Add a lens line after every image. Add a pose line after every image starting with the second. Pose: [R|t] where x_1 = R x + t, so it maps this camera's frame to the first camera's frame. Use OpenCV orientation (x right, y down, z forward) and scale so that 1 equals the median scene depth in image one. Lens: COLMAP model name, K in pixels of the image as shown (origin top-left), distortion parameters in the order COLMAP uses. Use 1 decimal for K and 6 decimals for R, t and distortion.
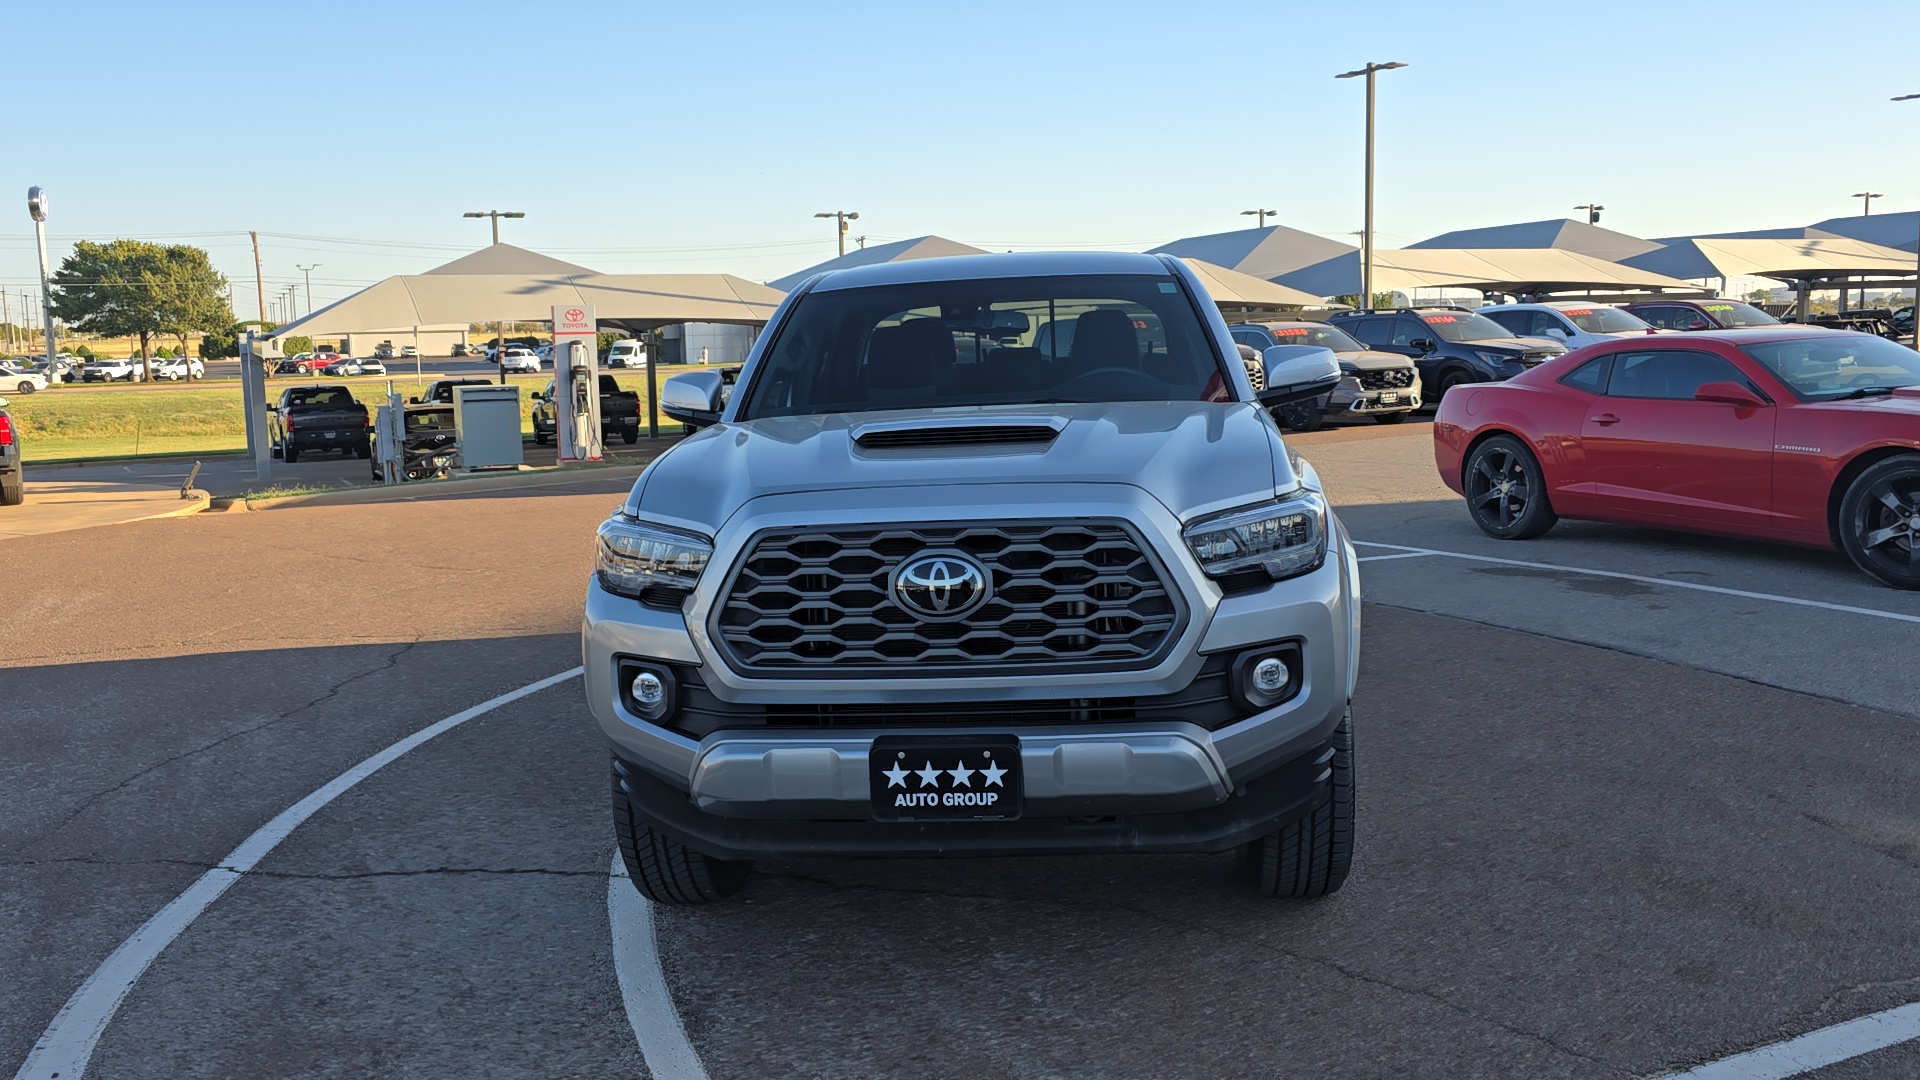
lens RADIAL K [[1597.1, 0, 951.9], [0, 1597.1, 539.5], [0, 0, 1]] dist [-0.000848, 0.014580]
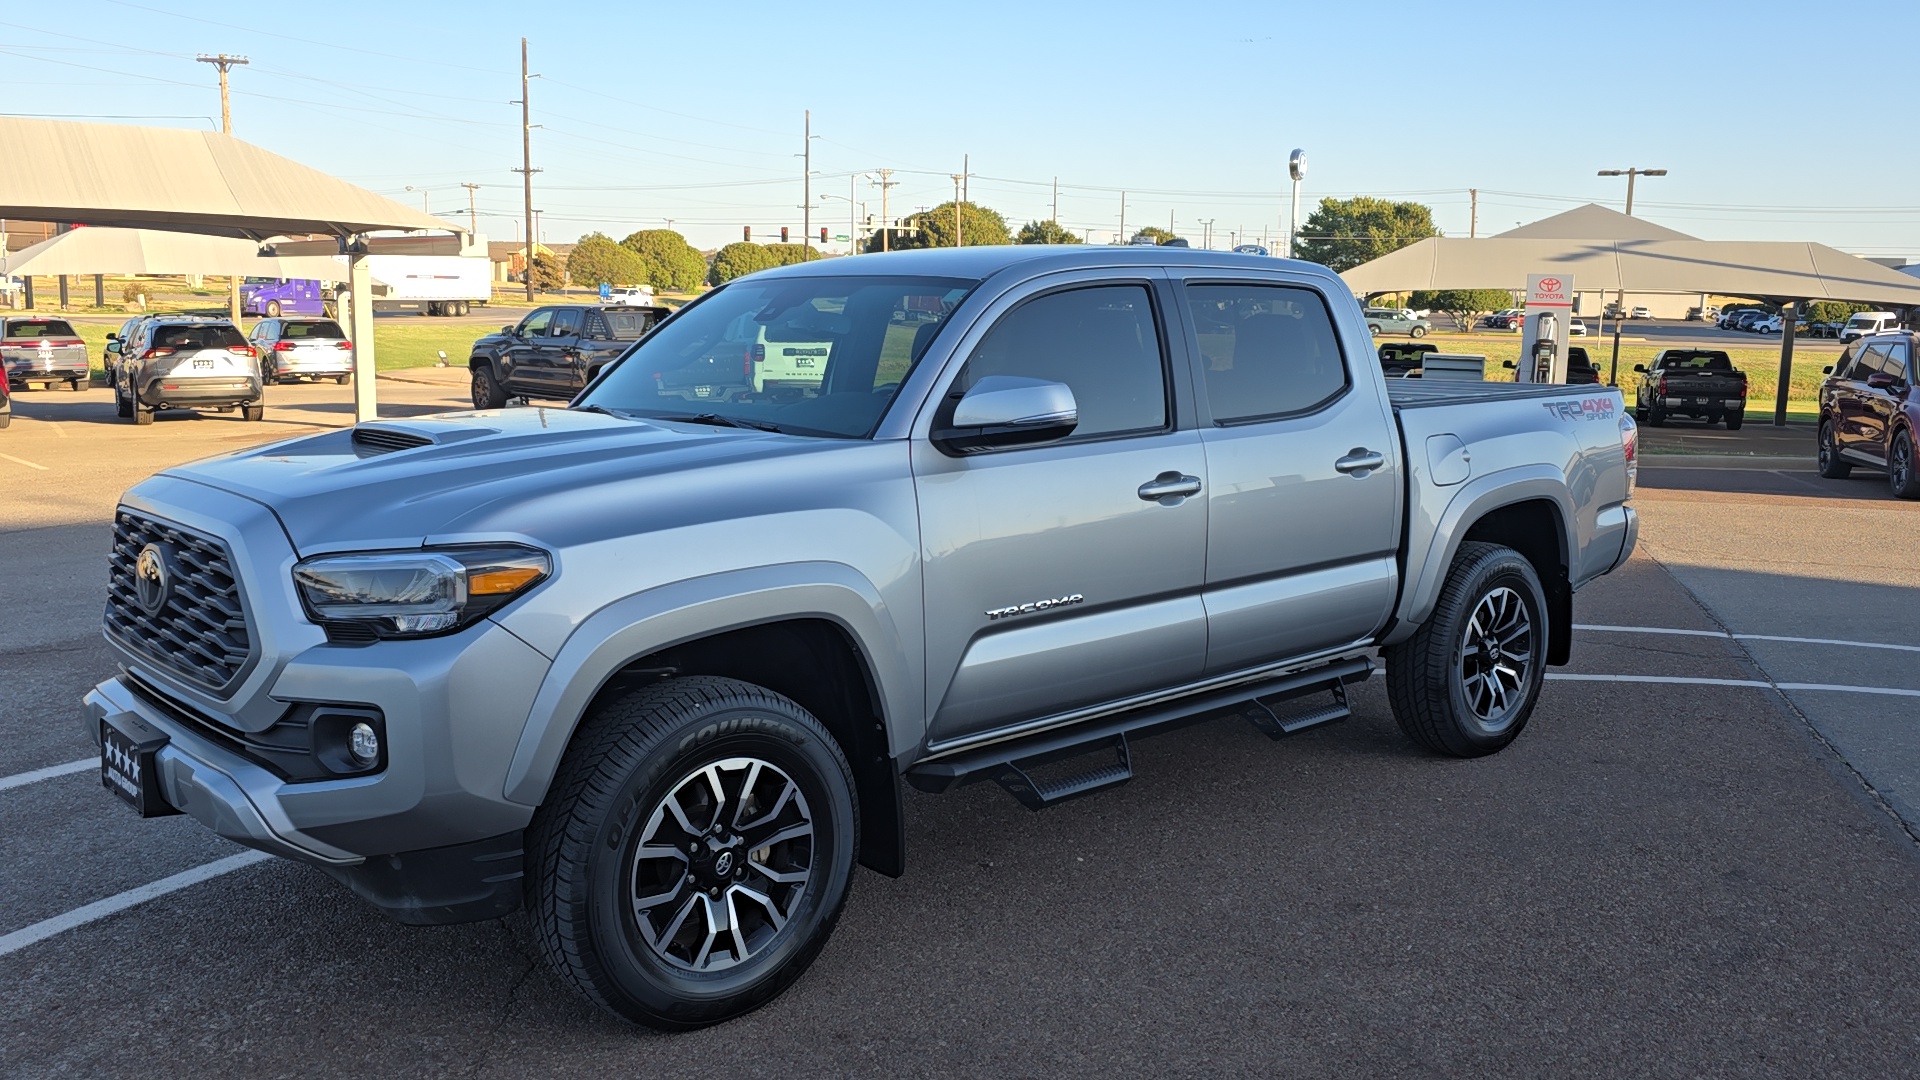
lens RADIAL K [[1597.1, 0, 950.8], [0, 1597.1, 539.7], [0, 0, 1]] dist [-0.000848, 0.014580]
pose [[0.728807, 0.146142, -0.668942, 0.907230], [-0.128072, 0.988811, 0.076489, -0.121885], [0.672635, 0.029927, 0.739369, 0.496815]]
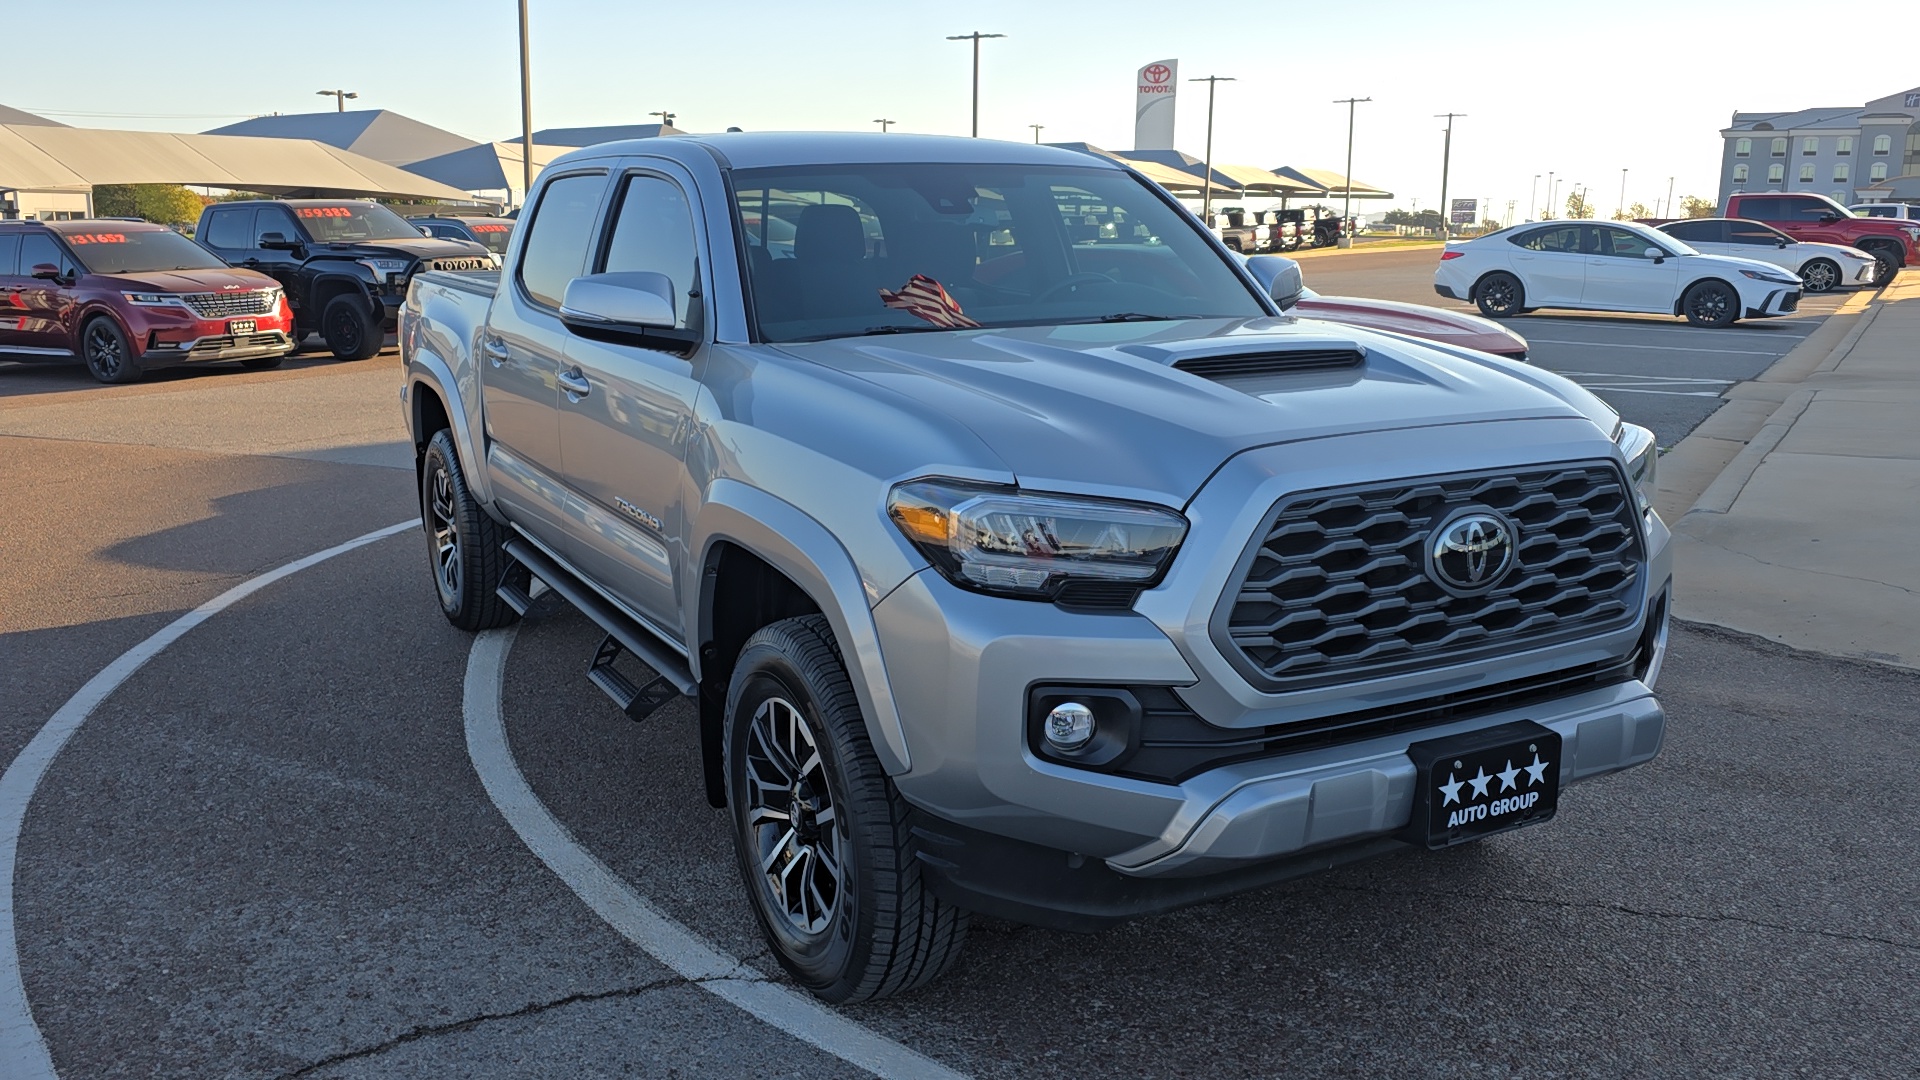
lens RADIAL K [[1597.1, 0, 956.6], [0, 1597.1, 538.0], [0, 0, 1]] dist [-0.000848, 0.014580]
pose [[0.828197, -0.073954, 0.555537, -0.578630], [0.039755, 0.996511, 0.073391, -0.041110], [-0.559026, -0.038697, 0.828247, 0.404249]]
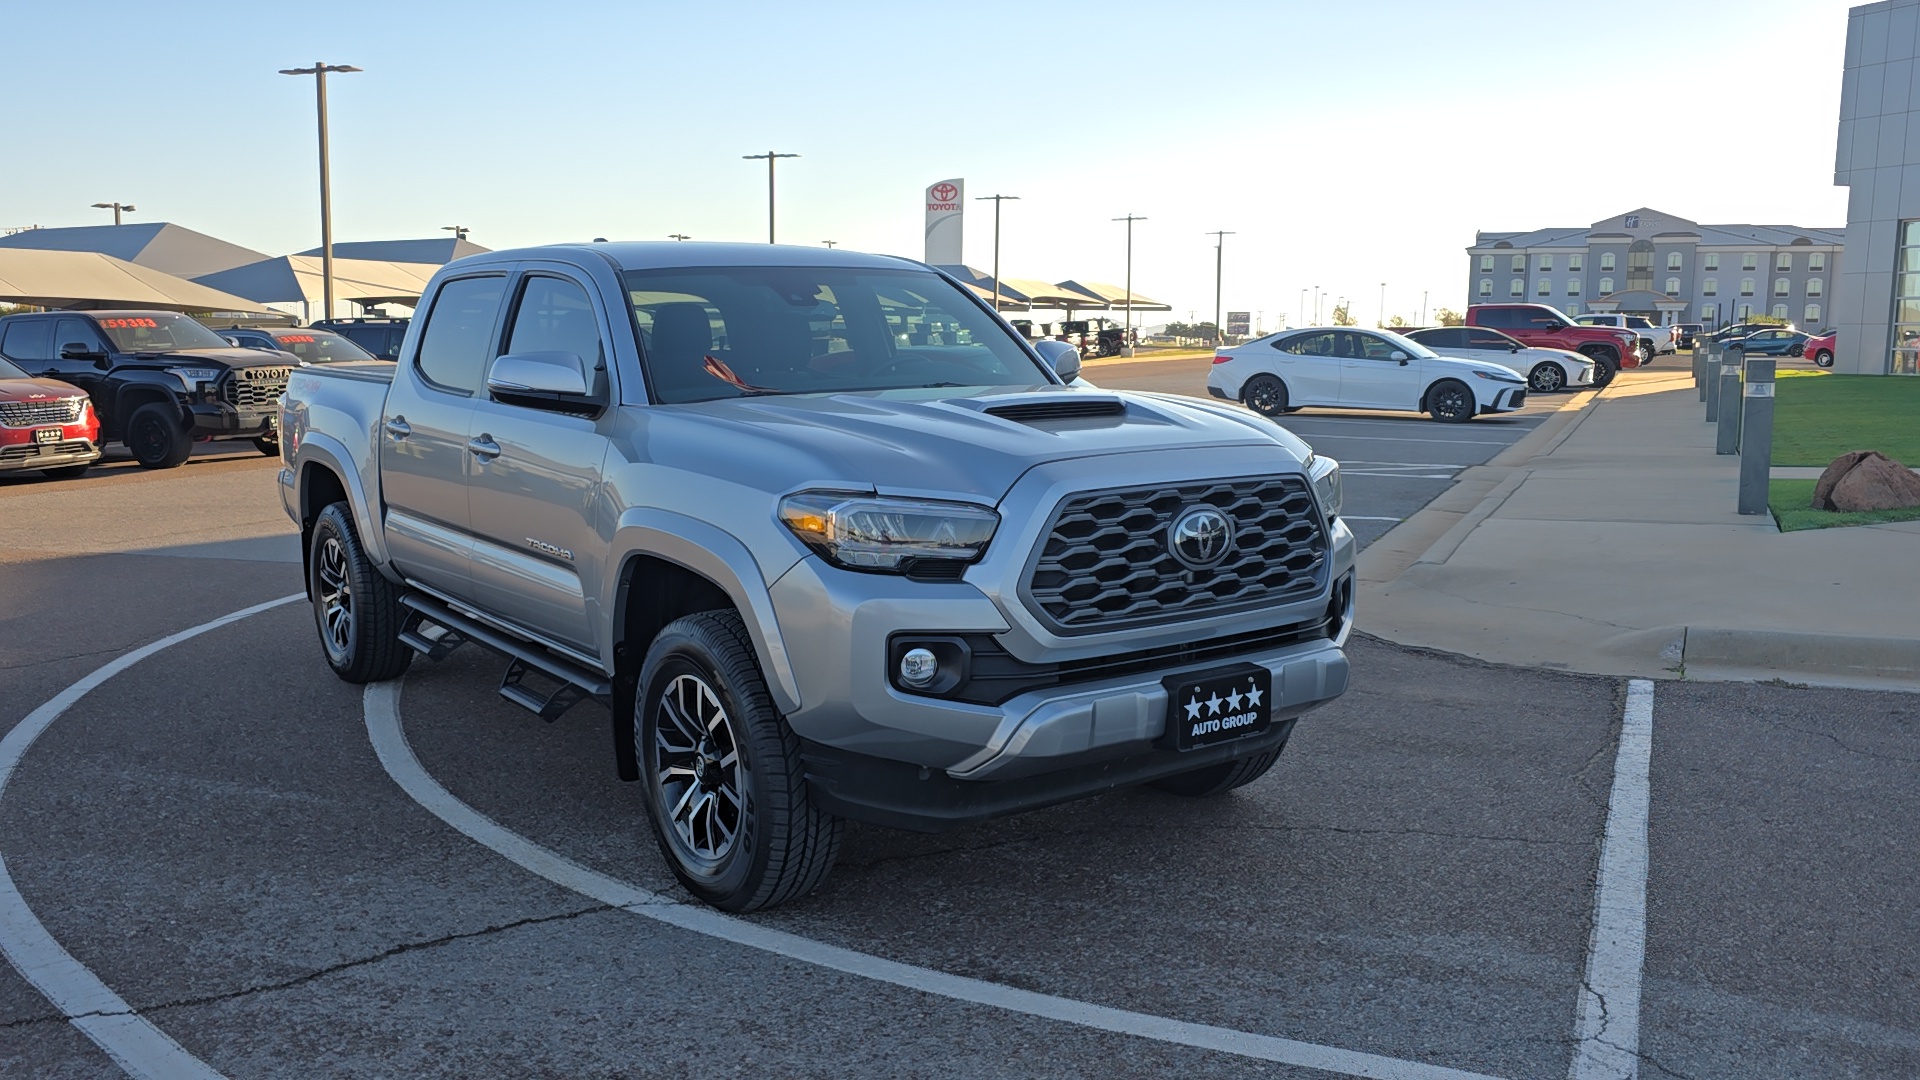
lens RADIAL K [[1597.1, 0, 957.3], [0, 1597.1, 544.3], [0, 0, 1]] dist [-0.000848, 0.014580]
pose [[0.749899, -0.054089, 0.659338, -0.755724], [0.059291, 0.998136, 0.014448, 0.006233], [-0.658890, 0.028258, 0.751708, 0.225362]]
